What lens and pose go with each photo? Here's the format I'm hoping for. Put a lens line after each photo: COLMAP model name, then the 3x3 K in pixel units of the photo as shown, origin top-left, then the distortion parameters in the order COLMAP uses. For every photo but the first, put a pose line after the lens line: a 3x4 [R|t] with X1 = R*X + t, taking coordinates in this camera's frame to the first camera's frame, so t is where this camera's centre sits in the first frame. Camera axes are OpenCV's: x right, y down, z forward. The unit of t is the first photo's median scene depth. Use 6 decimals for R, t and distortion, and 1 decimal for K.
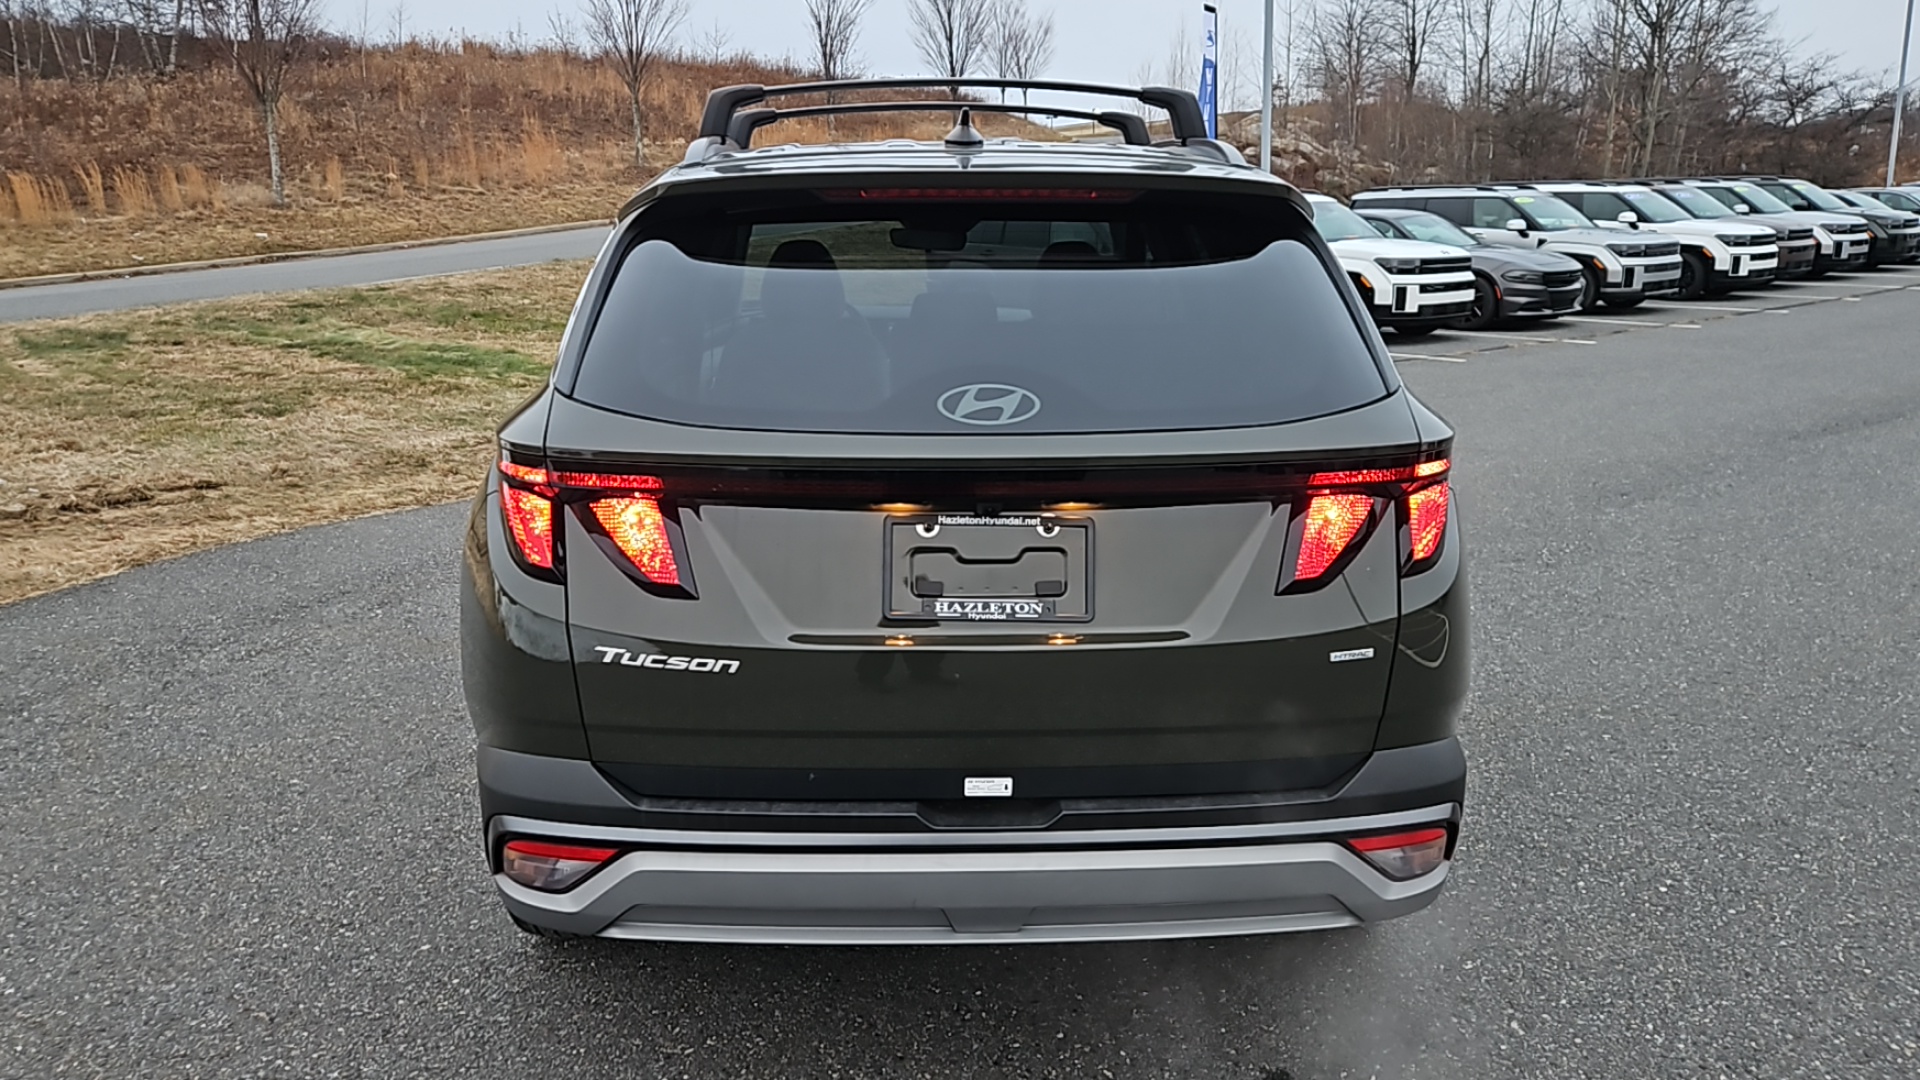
lens RADIAL K [[1422.2, 0, 947.3], [0, 1422.2, 541.1], [0, 0, 1]] dist [0.078298, -0.053856]
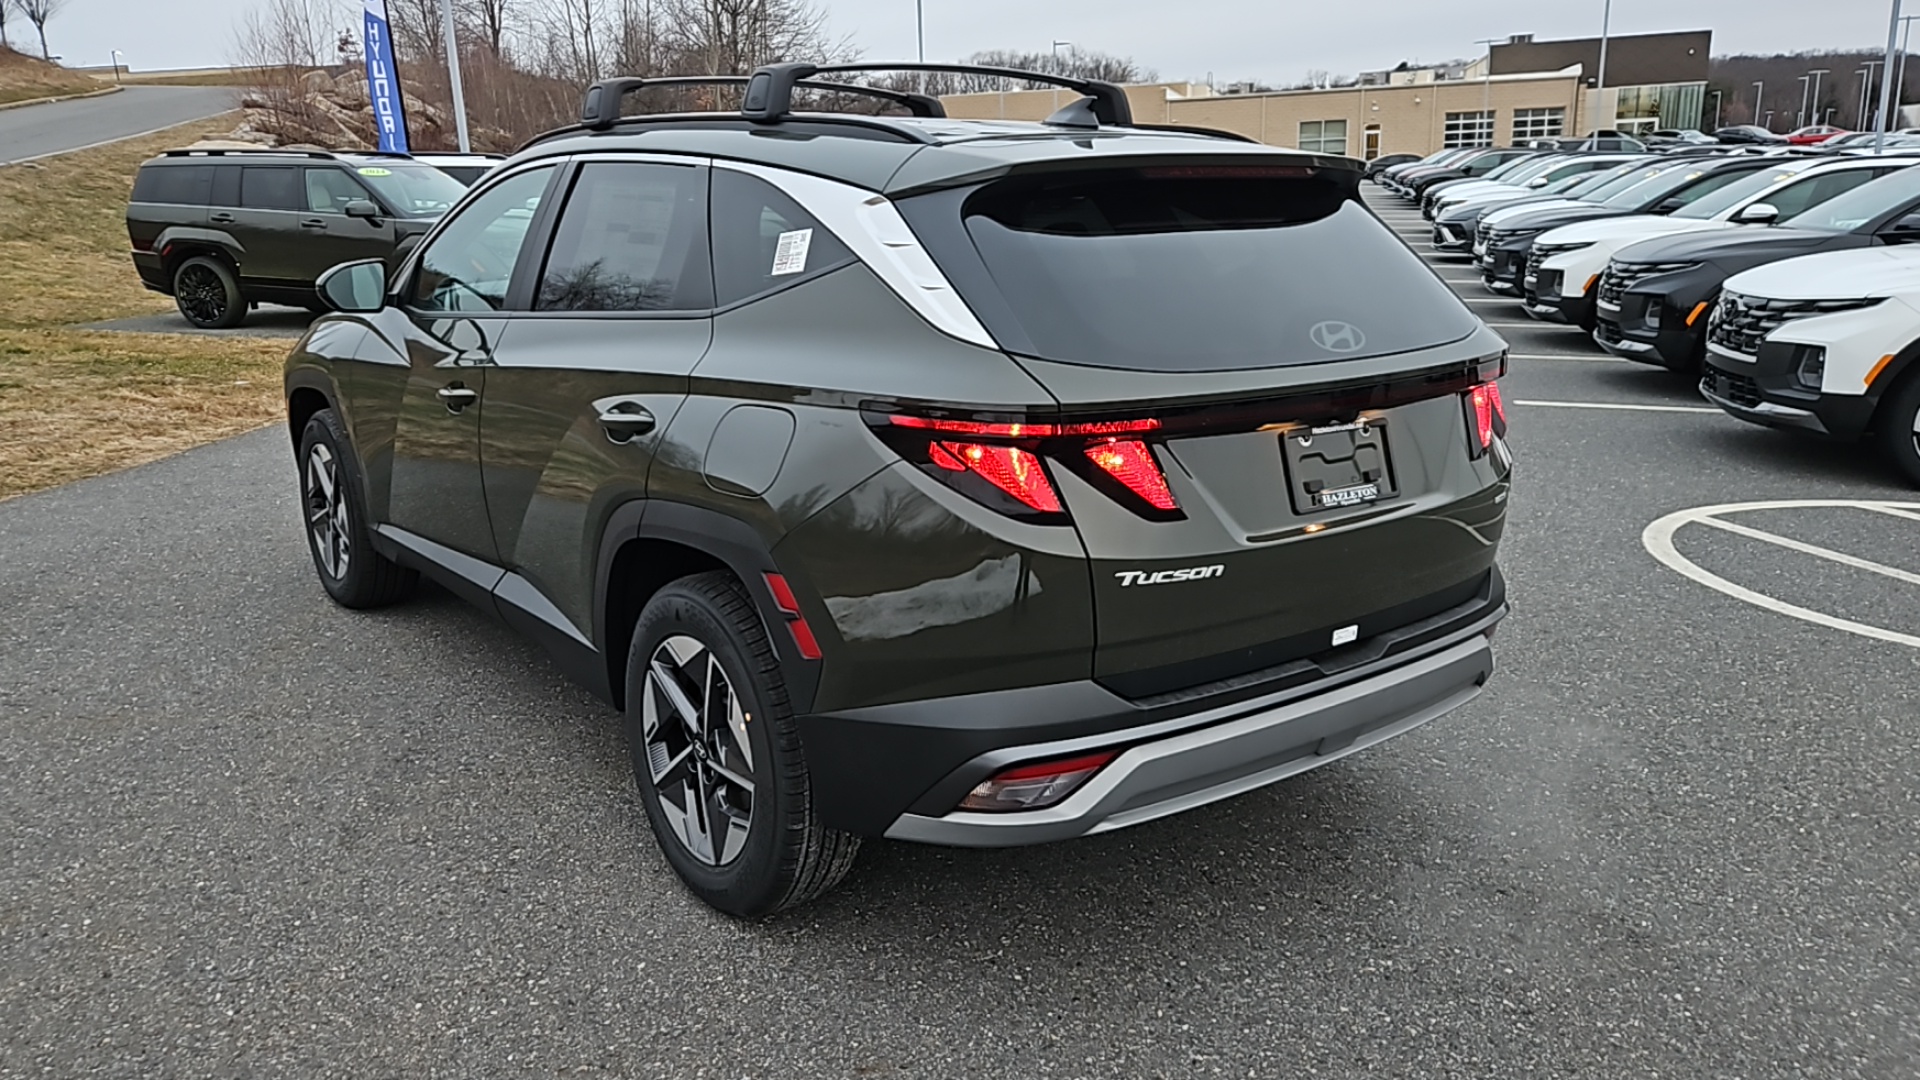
lens RADIAL K [[1422.2, 0, 947.3], [0, 1422.2, 541.1], [0, 0, 1]] dist [0.078298, -0.053856]
pose [[0.809770, -0.144385, 0.568705, -0.964730], [0.131196, 0.989266, 0.064351, -0.041125], [-0.571892, 0.022503, 0.820020, 0.141368]]
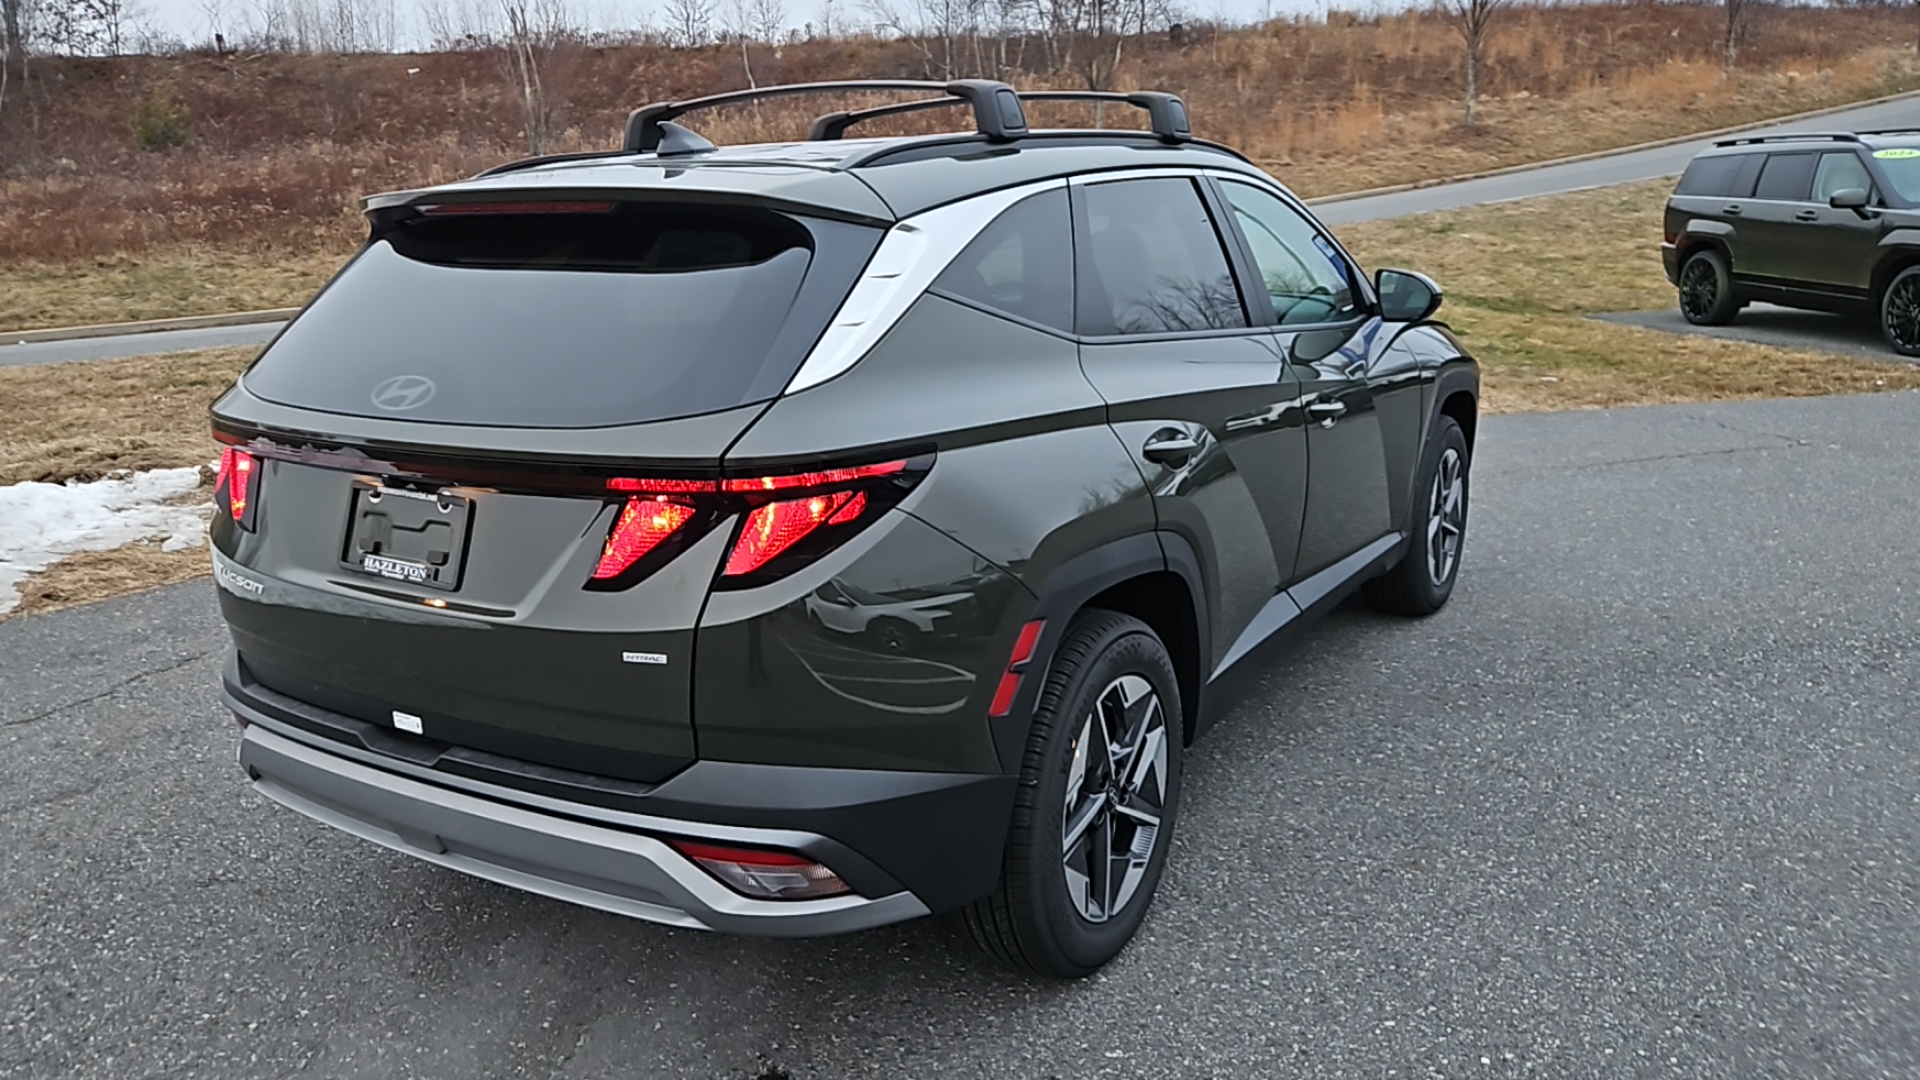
lens RADIAL K [[1422.2, 0, 947.3], [0, 1422.2, 541.1], [0, 0, 1]] dist [0.078298, -0.053856]
pose [[0.815140, 0.112885, -0.568158, 1.013993], [-0.099171, 0.993542, 0.055121, -0.080571], [0.570712, 0.011413, 0.821071, 0.281021]]
